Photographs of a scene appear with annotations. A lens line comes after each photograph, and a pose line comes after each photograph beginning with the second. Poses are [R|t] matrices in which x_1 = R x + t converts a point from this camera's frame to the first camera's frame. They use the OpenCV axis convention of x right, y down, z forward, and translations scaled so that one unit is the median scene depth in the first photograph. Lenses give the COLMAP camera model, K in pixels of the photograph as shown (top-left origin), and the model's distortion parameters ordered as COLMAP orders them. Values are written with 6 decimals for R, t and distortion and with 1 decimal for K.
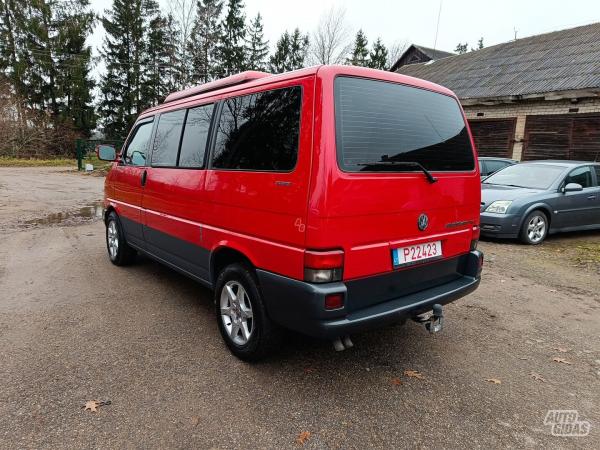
lens RADIAL K [[429.9, 0, 298.9], [0, 429.9, 243.0], [0, 0, 1]] dist [-0.003698, -0.006657]
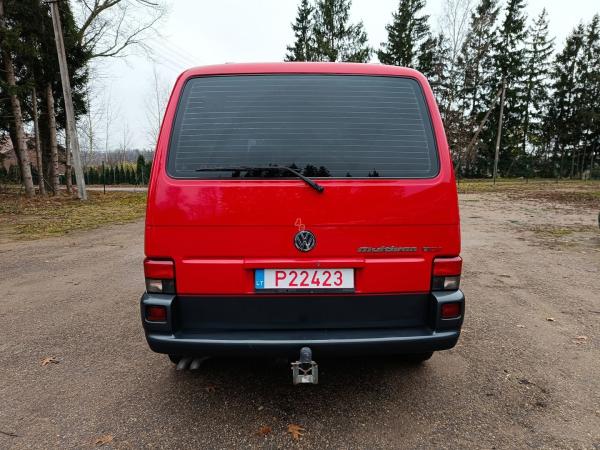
lens RADIAL K [[426.0, 0, 300.1], [0, 426.0, 238.3], [0, 0, 1]] dist [0.001340, -0.000071]
pose [[0.778792, 0.067538, -0.623636, 0.095535], [-0.099427, 0.994909, -0.016417, -0.004901], [0.619352, 0.074791, 0.781543, 0.046496]]
